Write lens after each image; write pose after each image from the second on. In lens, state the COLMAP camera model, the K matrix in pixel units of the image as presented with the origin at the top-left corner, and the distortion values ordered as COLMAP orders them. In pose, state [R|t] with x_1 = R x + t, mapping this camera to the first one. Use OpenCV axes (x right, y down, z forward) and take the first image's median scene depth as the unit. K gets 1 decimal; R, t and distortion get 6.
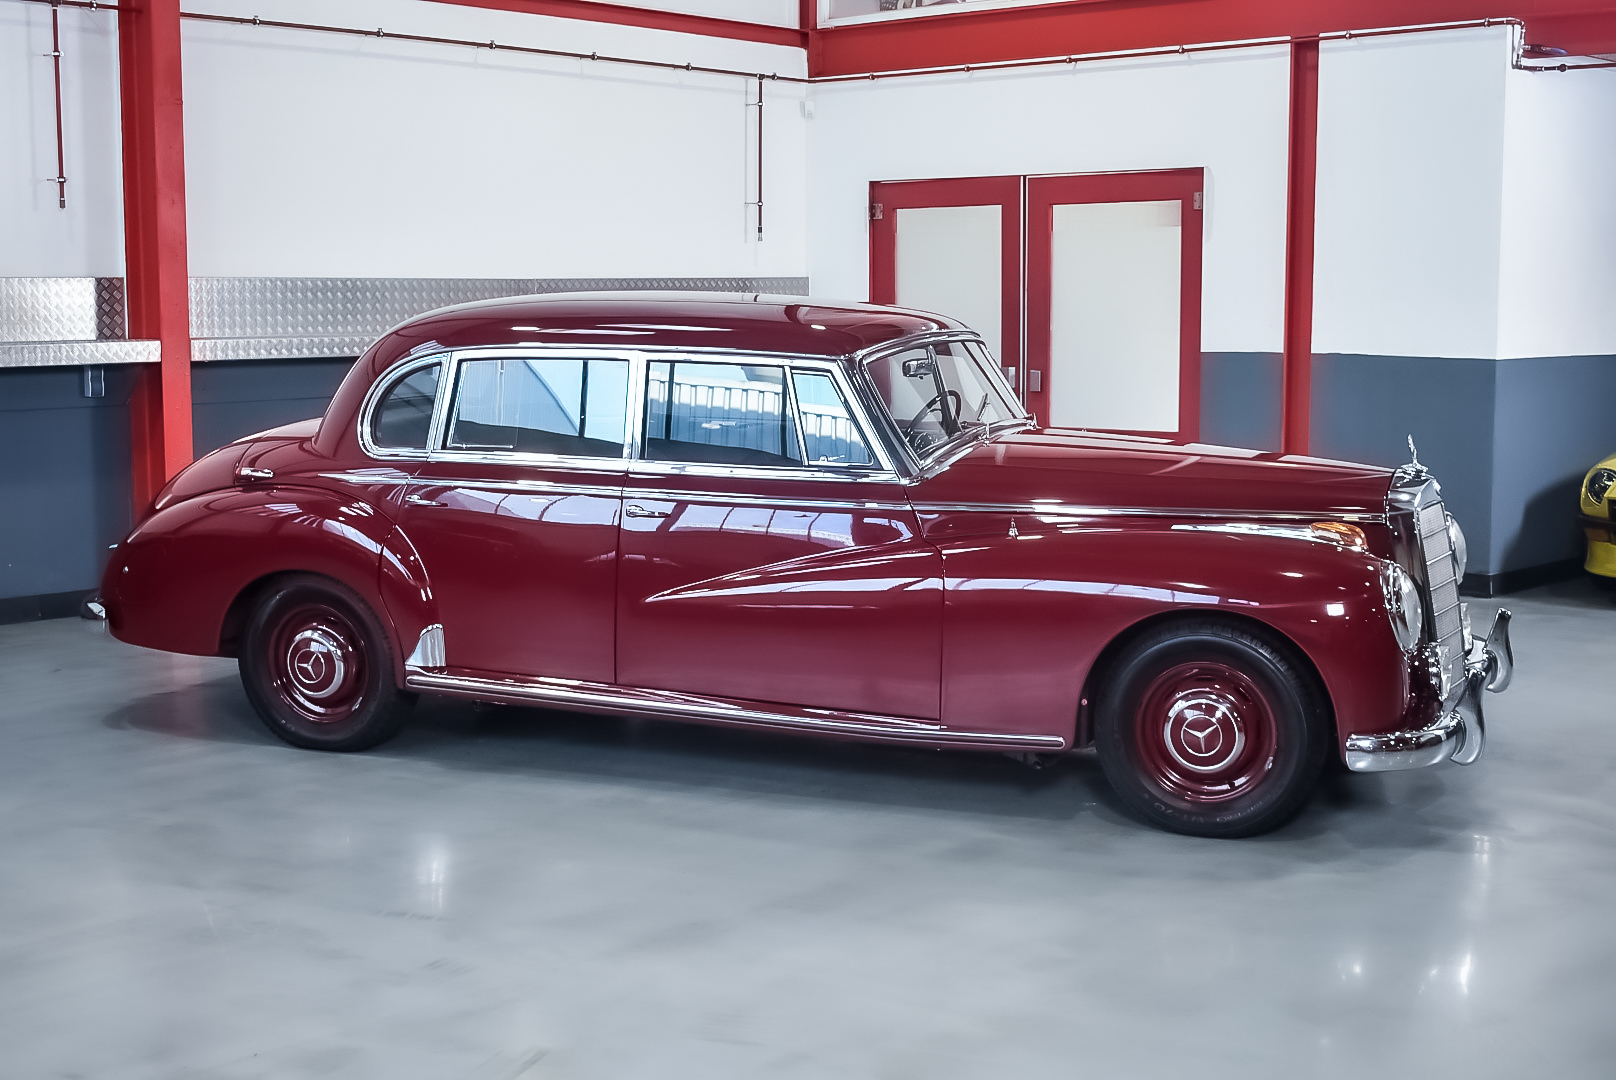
lens RADIAL K [[2121.5, 0, 808.0], [0, 2121.5, 540.0], [0, 0, 1]] dist [-0.045600, 0.015104]
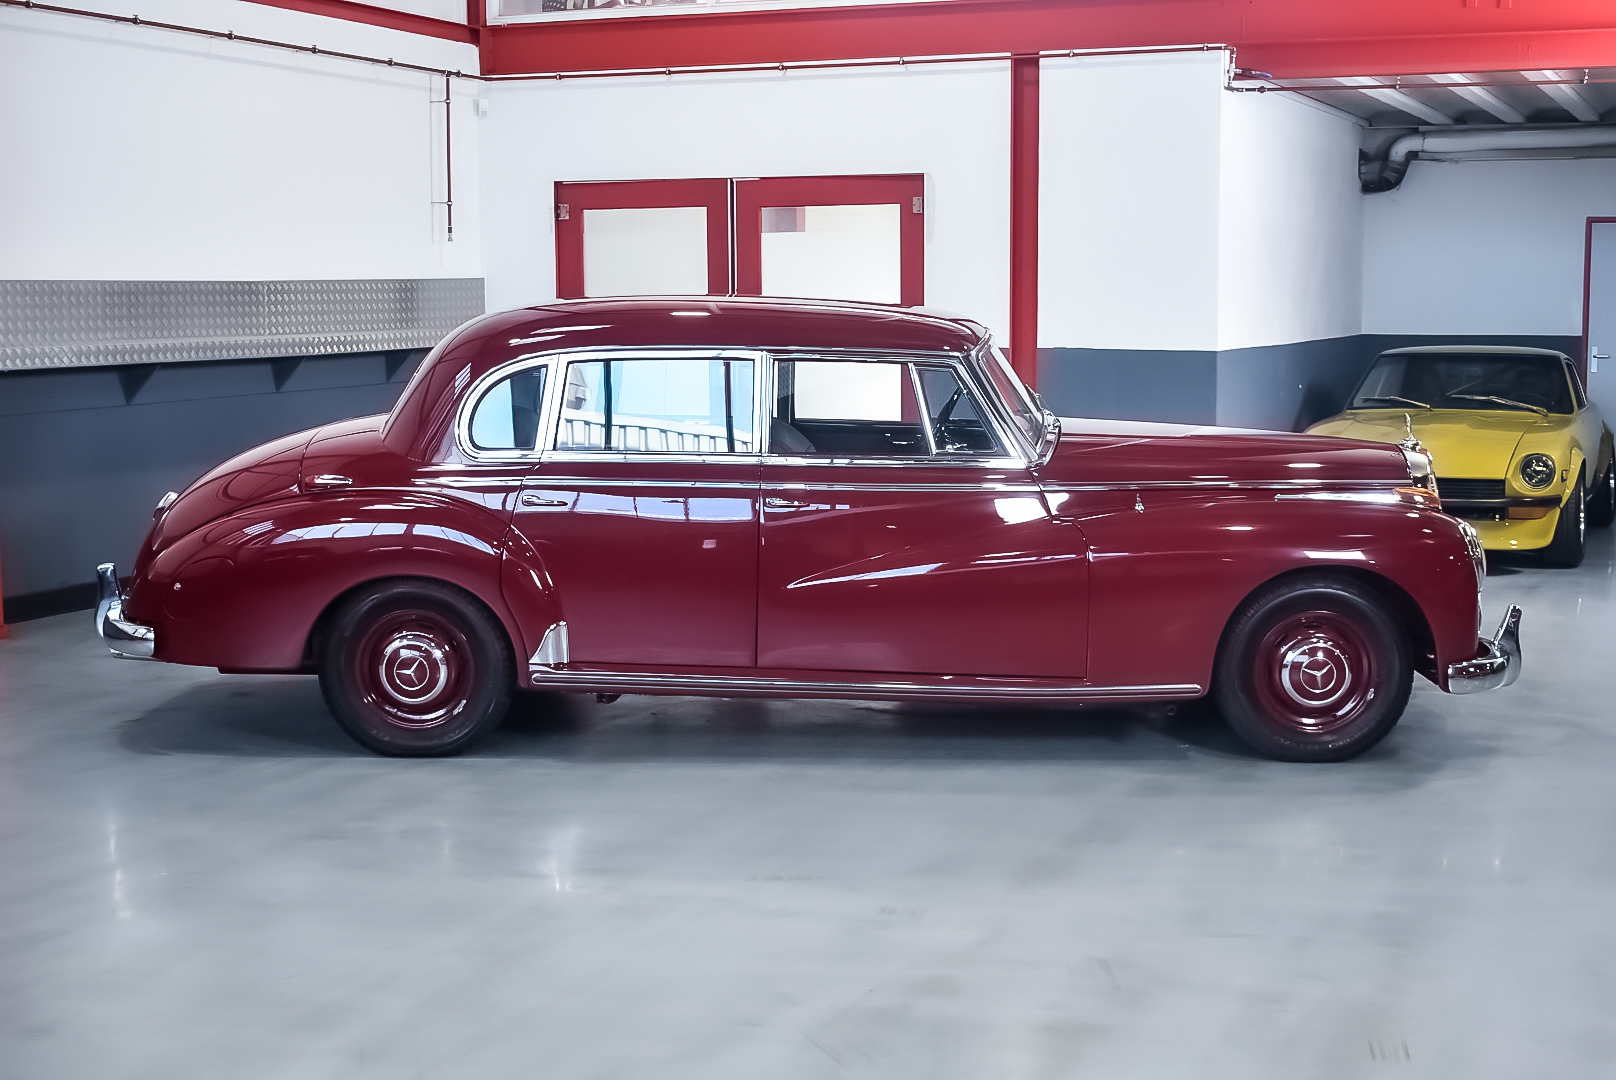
lens RADIAL K [[2250.7, 0, 808.0], [0, 2250.7, 540.0], [0, 0, 1]] dist [-0.029389, -0.076684]
pose [[0.939842, -0.041021, 0.339136, -0.265044], [0.043026, 0.999073, 0.001608, 0.002457], [-0.338888, 0.013080, 0.940736, -0.035320]]
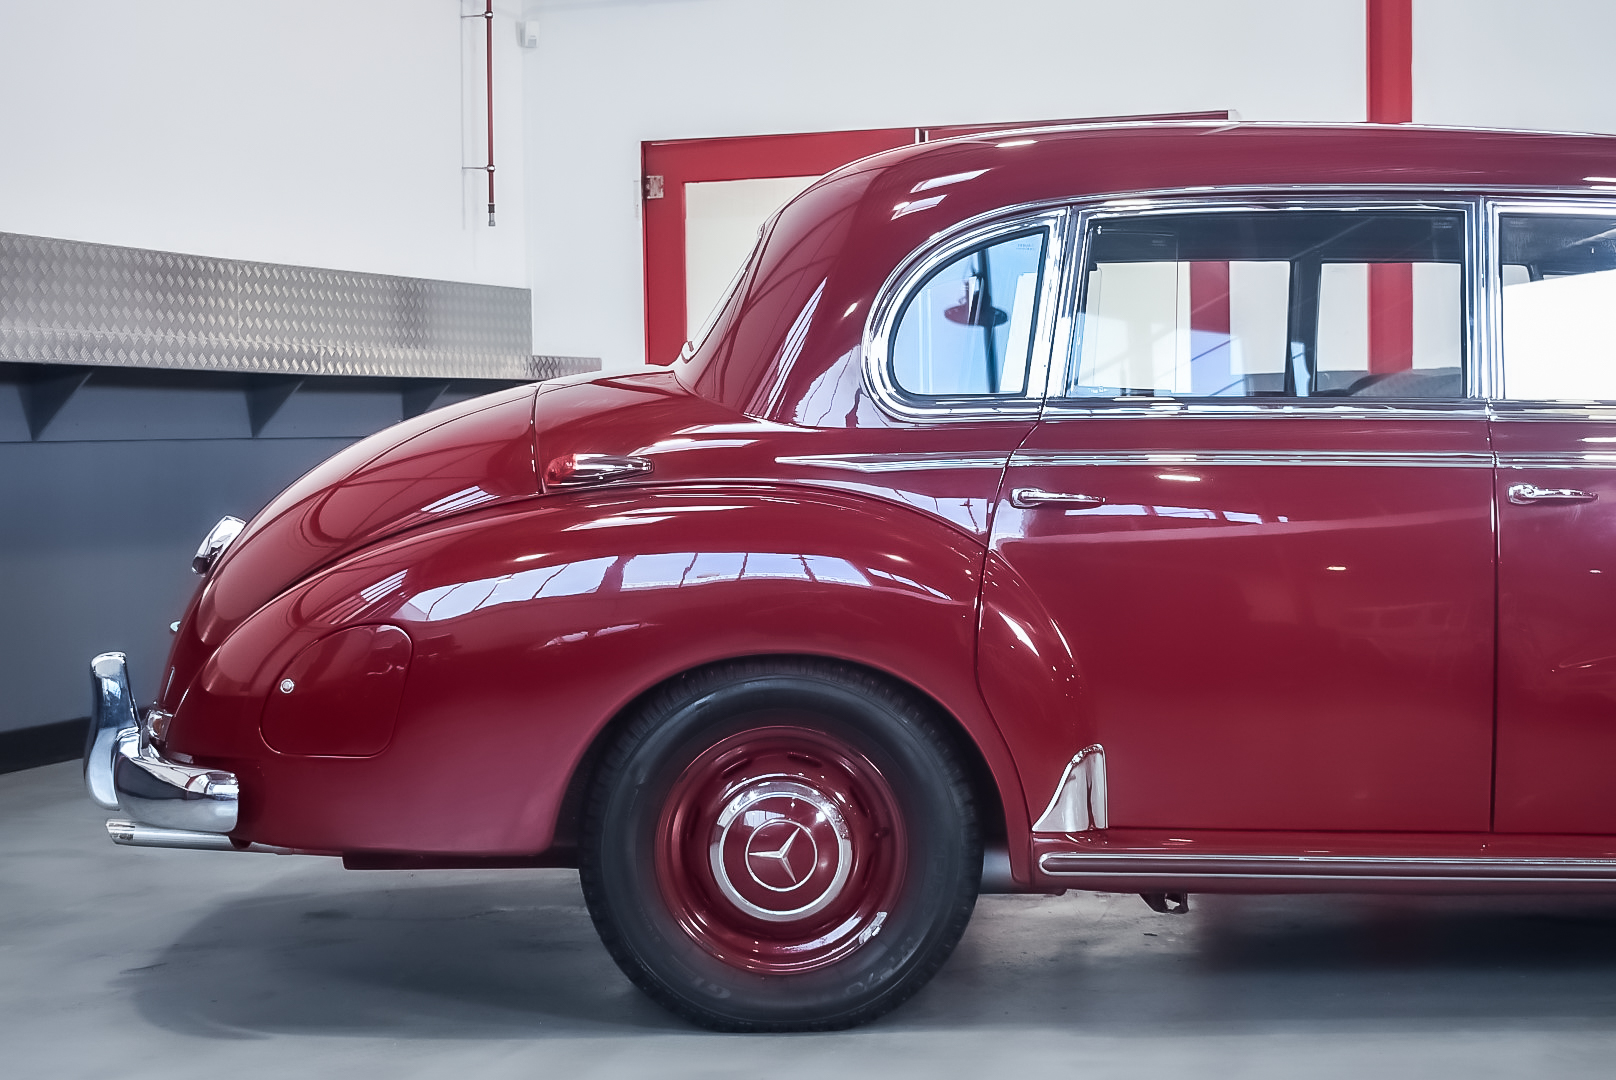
lens RADIAL K [[2621.4, 0, 808.0], [0, 2621.4, 540.0], [0, 0, 1]] dist [-0.030026, 0.037394]
pose [[0.918940, -0.024941, 0.393607, -0.294602], [0.058054, 0.995682, -0.072443, 0.020242], [-0.390101, 0.089421, 0.916420, 0.284982]]
